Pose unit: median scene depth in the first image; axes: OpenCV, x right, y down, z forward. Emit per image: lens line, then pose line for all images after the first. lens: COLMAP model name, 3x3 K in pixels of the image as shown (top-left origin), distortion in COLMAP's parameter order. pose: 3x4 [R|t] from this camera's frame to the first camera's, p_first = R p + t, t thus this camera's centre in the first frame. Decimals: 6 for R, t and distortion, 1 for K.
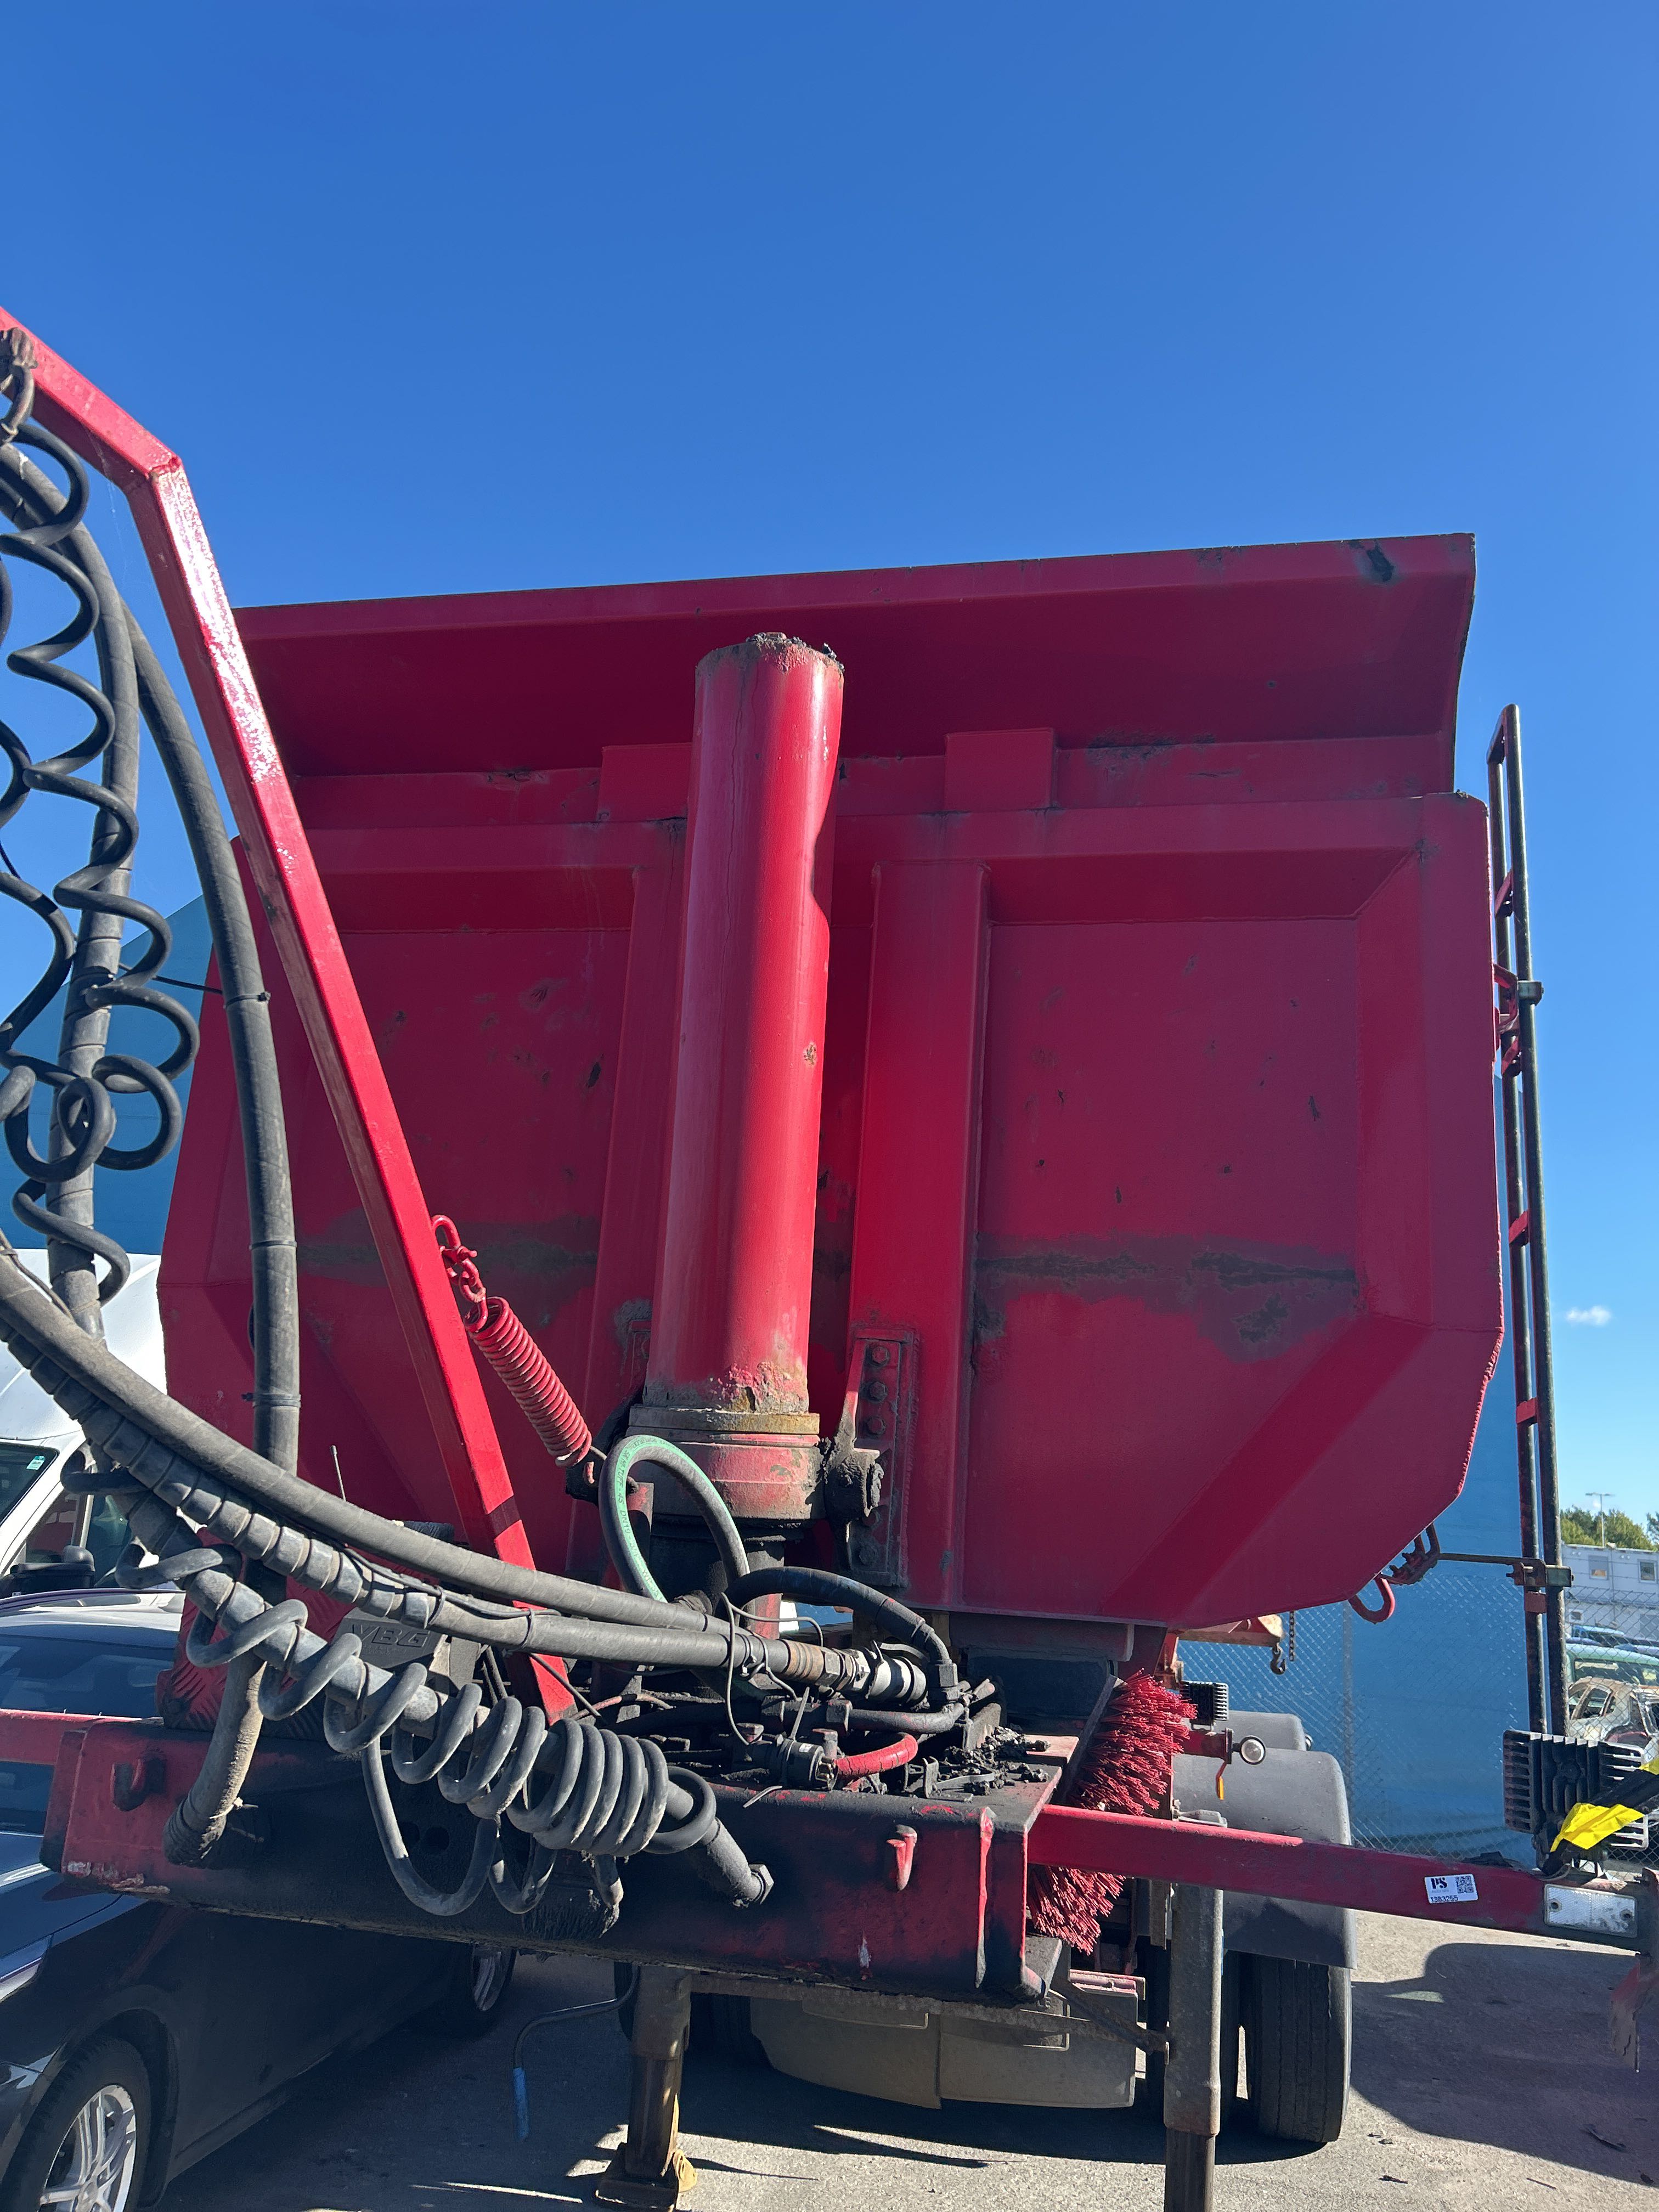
lens RADIAL K [[1672.6, 0, 829.5], [0, 1672.6, 1106.0], [0, 0, 1]] dist [0.003935, 0.000480]
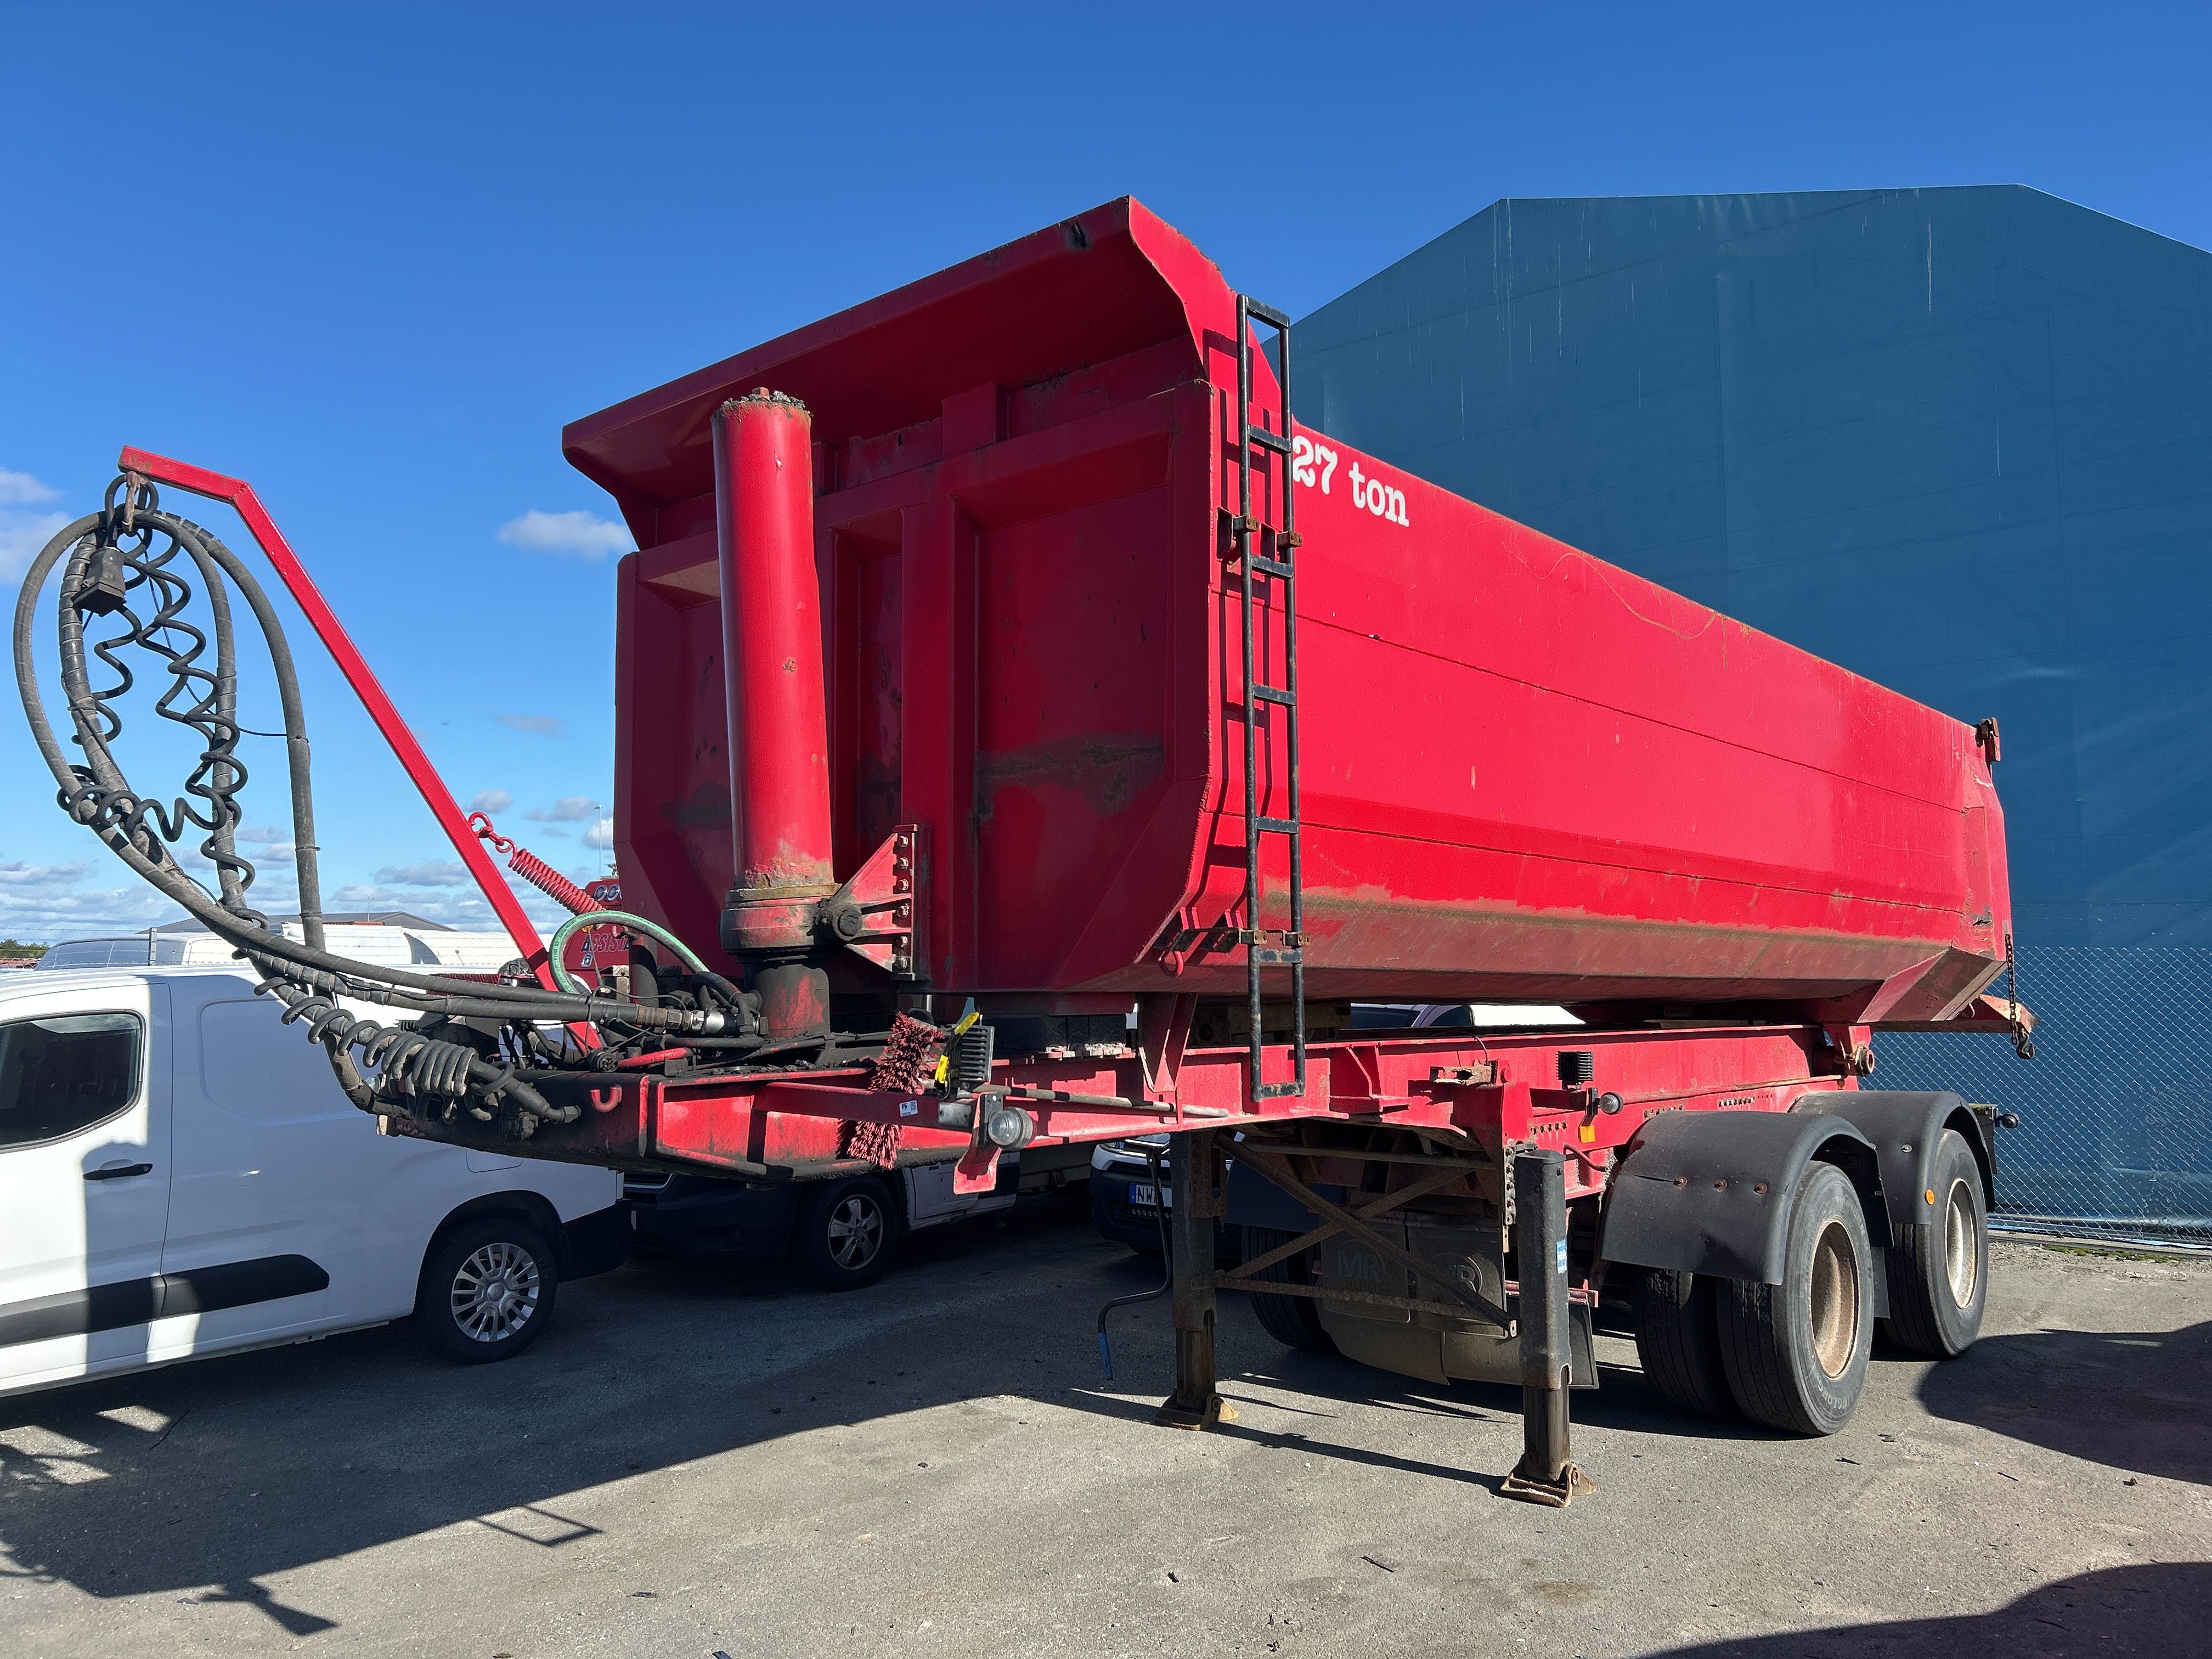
lens RADIAL K [[1687.7, 0, 1106.0], [0, 1687.7, 829.5], [0, 0, 1]] dist [0.143535, -0.001814]
pose [[0.856475, -0.121837, -0.501604, 0.993965], [0.196554, 0.975516, 0.098663, 0.016815], [0.477302, -0.183094, 0.859453, -0.289096]]
